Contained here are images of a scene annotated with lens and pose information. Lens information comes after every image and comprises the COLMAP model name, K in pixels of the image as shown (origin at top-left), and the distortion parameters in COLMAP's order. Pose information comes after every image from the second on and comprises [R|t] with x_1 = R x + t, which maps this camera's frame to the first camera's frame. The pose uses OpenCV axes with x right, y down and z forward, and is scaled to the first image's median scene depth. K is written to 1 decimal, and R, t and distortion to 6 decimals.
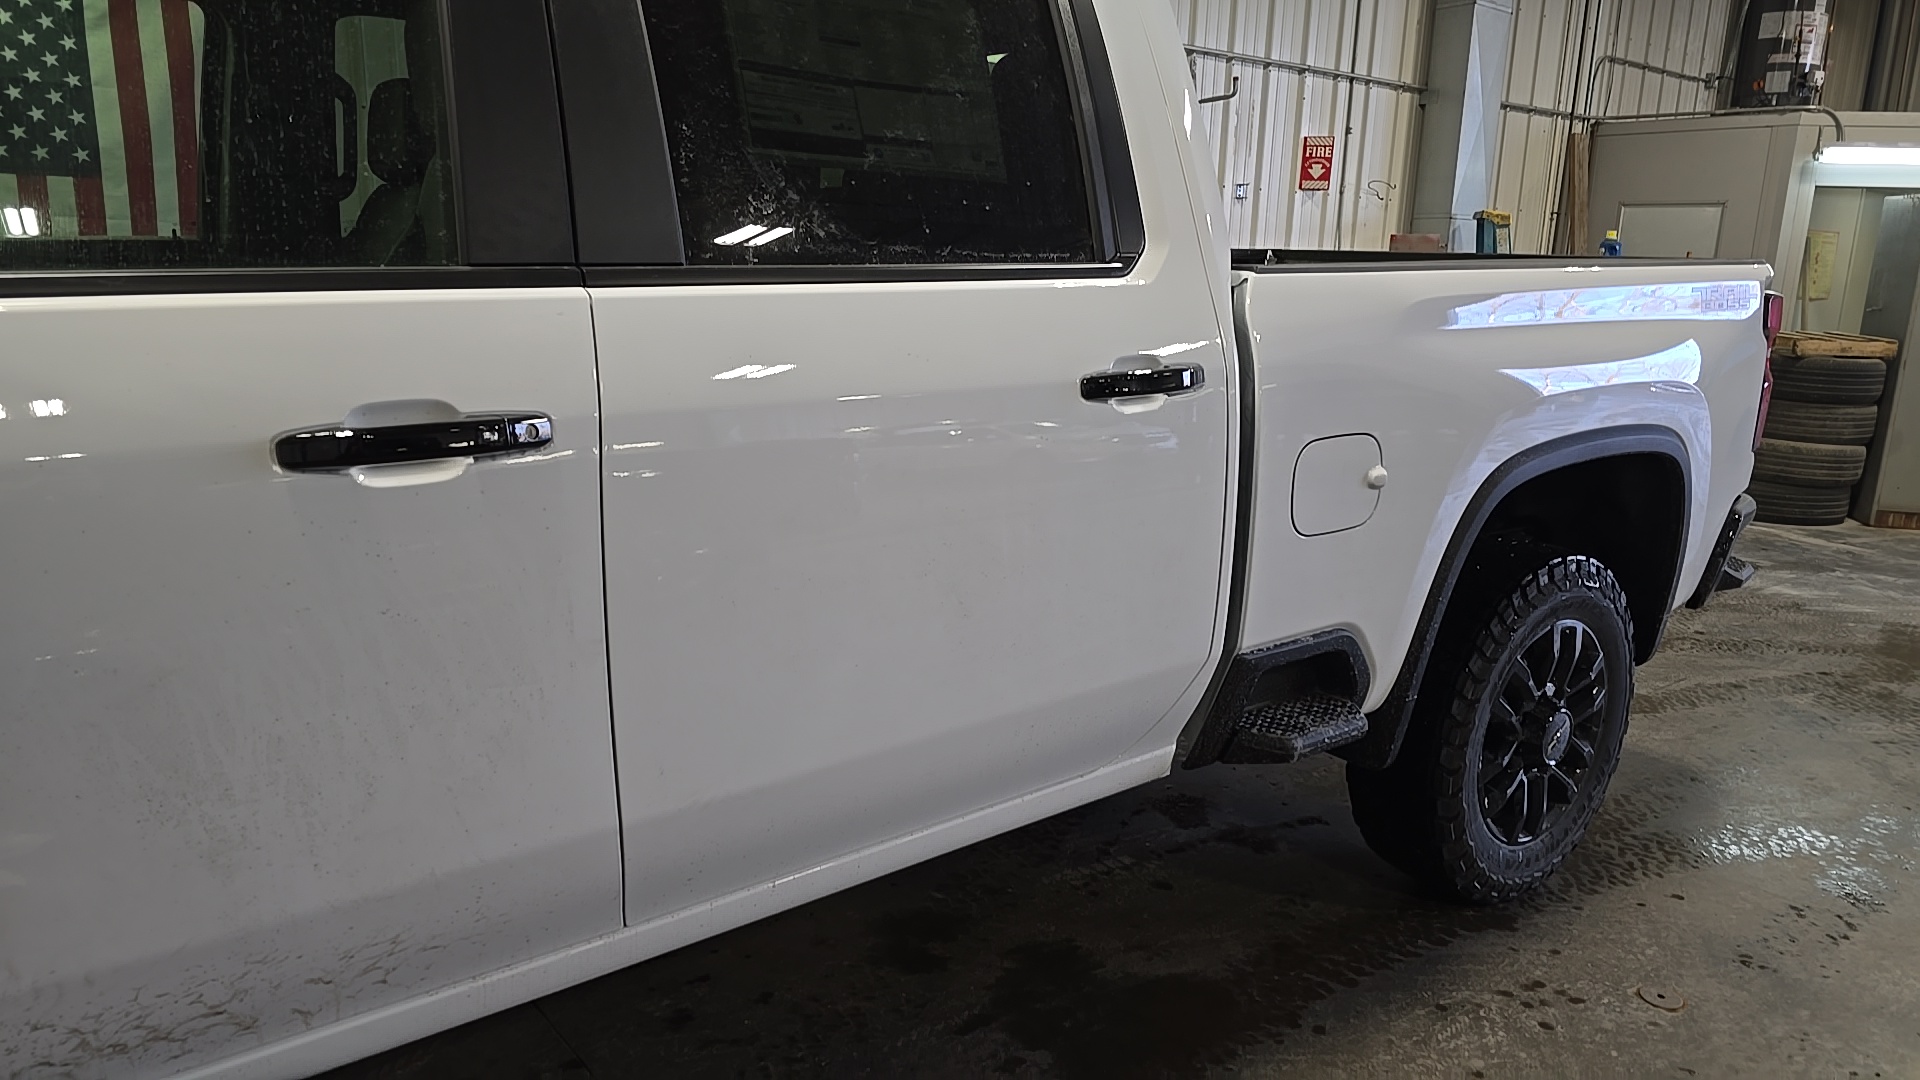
lens RADIAL K [[1287.1, 0, 956.8], [0, 1287.1, 552.7], [0, 0, 1]] dist [0.060240, -0.049198]
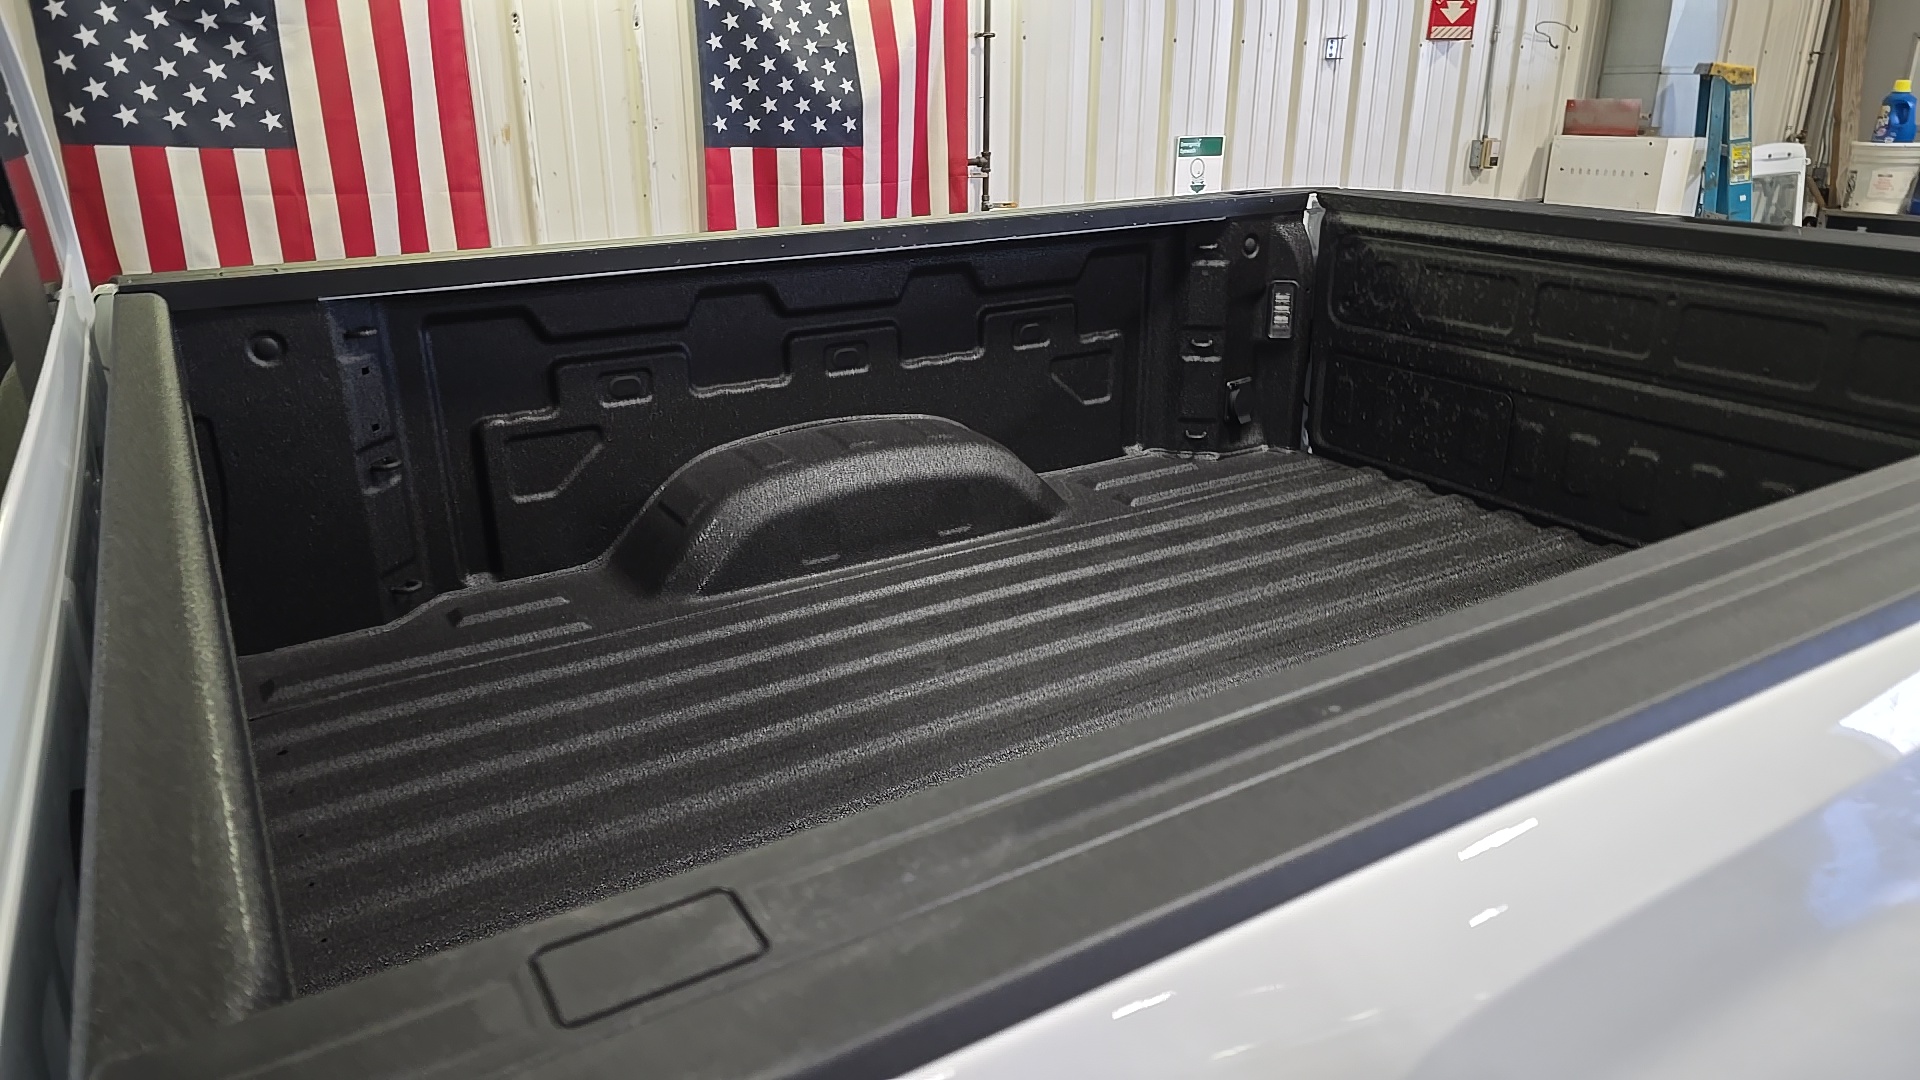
lens RADIAL K [[1287.1, 0, 968.4], [0, 1287.1, 542.9], [0, 0, 1]] dist [0.060240, -0.049198]
pose [[0.993899, 0.012148, -0.109619, 0.100707], [0.000755, 0.993143, 0.116906, -0.096143], [0.110288, -0.116275, 0.987075, 0.262608]]
